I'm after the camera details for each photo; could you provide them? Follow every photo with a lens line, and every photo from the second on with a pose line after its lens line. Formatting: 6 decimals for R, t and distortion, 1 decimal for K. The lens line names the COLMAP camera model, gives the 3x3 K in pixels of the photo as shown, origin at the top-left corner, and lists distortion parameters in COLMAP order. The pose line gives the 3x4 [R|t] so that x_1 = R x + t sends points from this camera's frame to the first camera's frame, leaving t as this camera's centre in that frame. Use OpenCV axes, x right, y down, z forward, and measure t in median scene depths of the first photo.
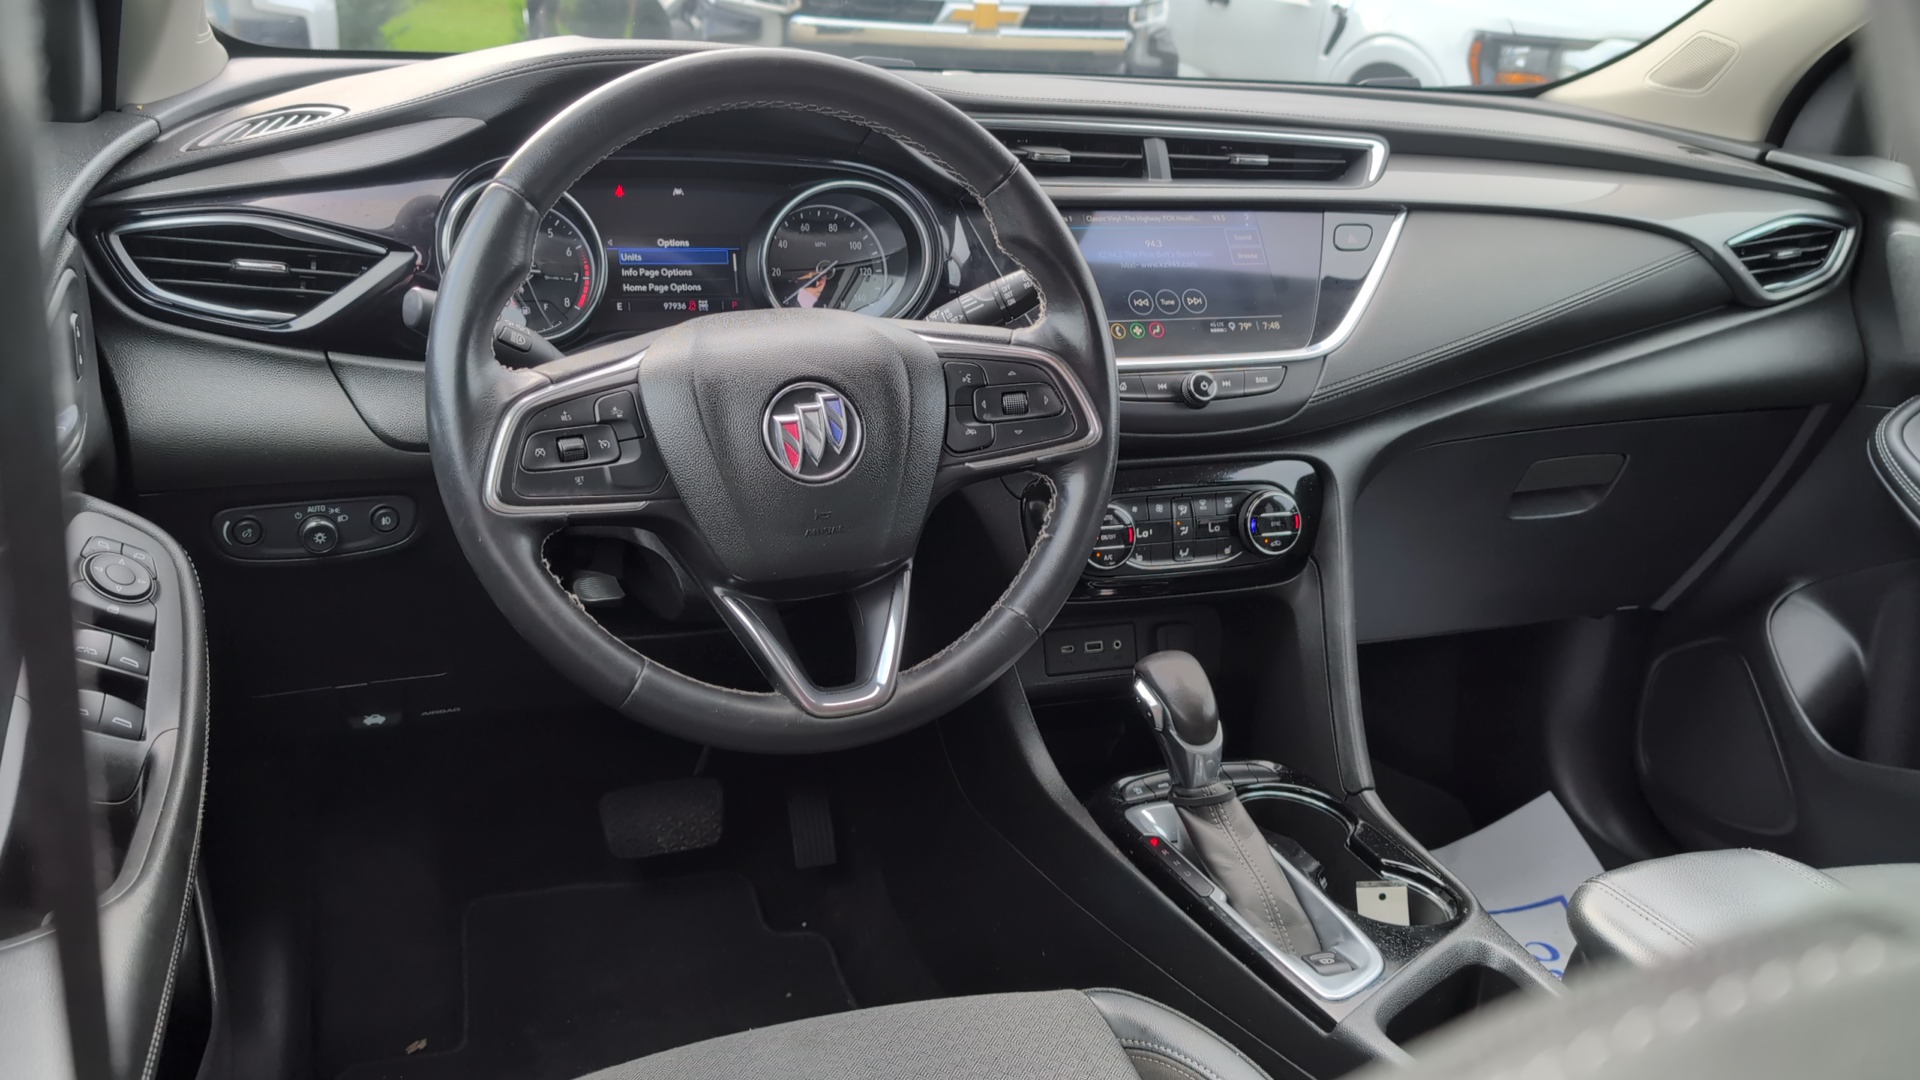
lens RADIAL K [[1590.1, 0, 948.4], [0, 1590.1, 559.1], [0, 0, 1]] dist [0.021578, -0.055213]
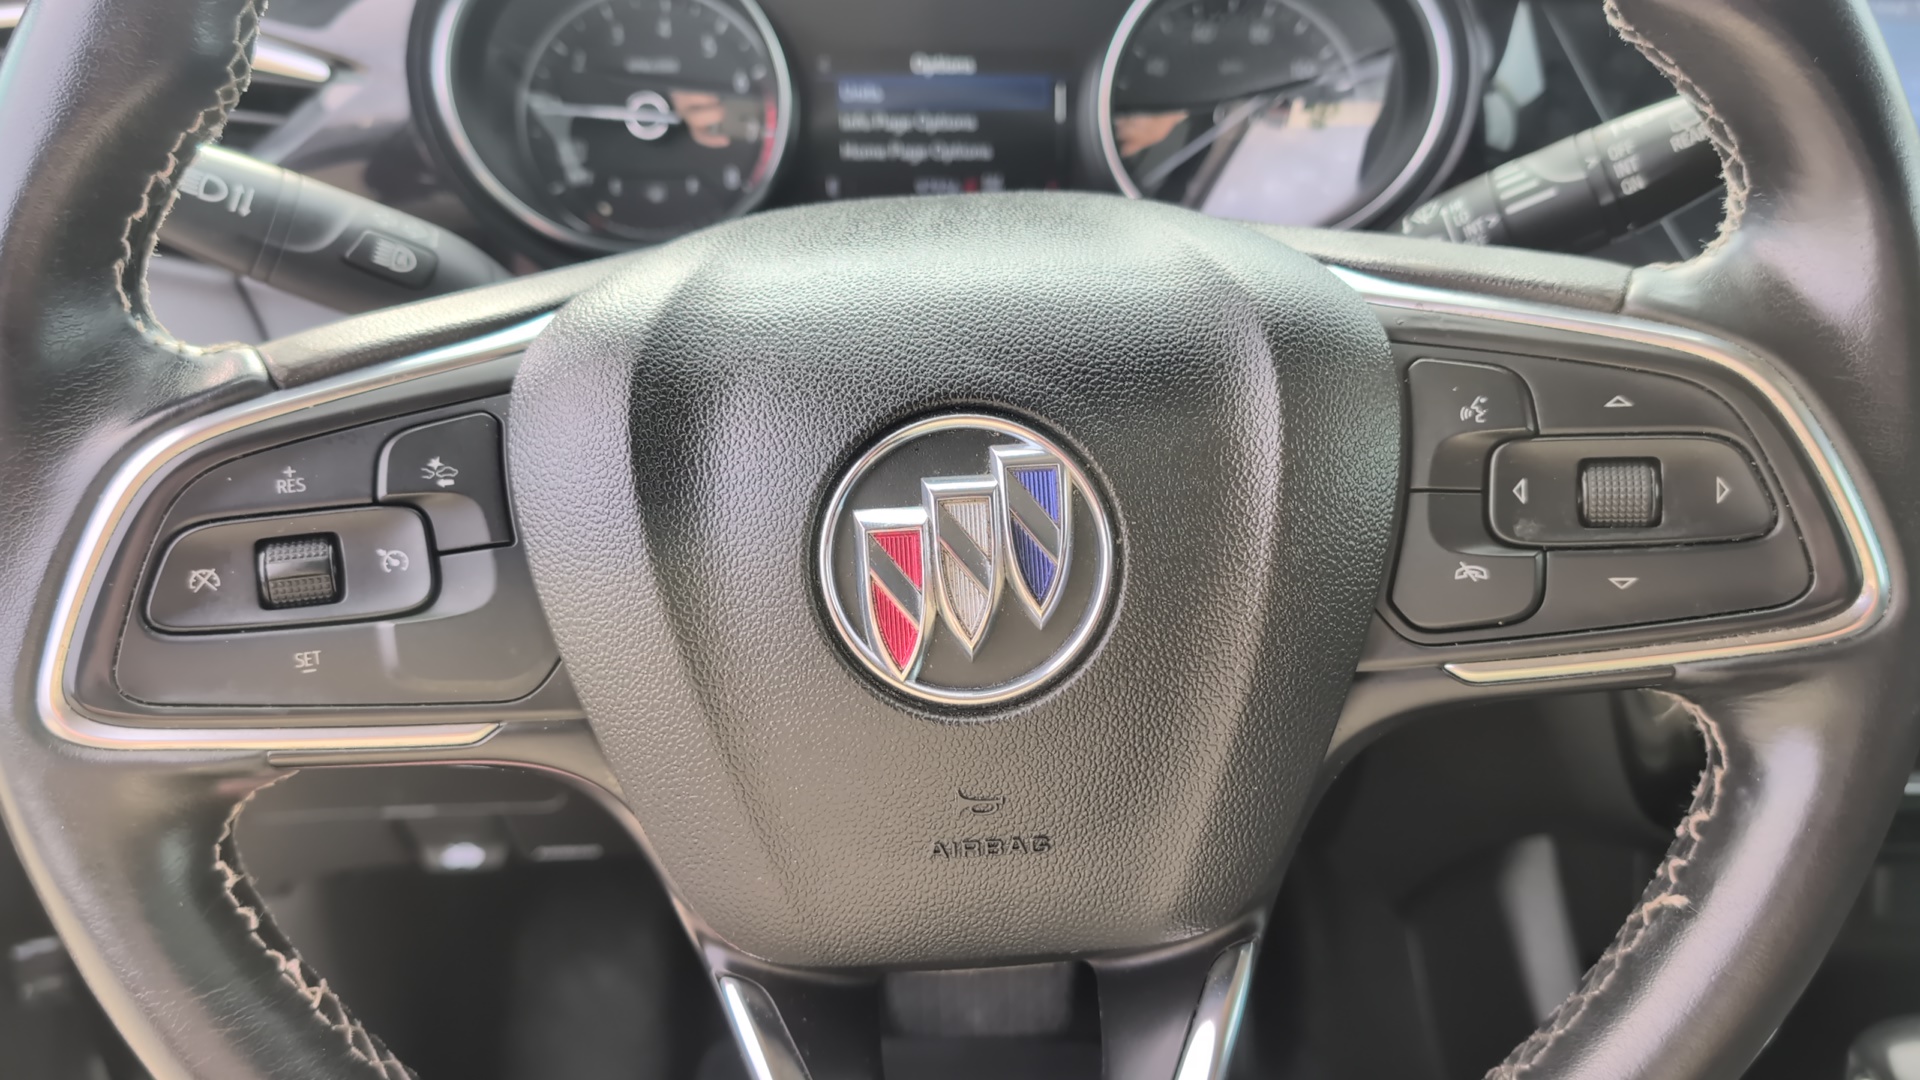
lens RADIAL K [[1590.1, 0, 948.4], [0, 1590.1, 539.2], [0, 0, 1]] dist [0.021578, -0.055213]
pose [[0.939307, 0.087150, -0.331824, 0.016988], [-0.068028, 0.995306, 0.068835, -0.080026], [0.336266, -0.042083, 0.940826, 0.504001]]
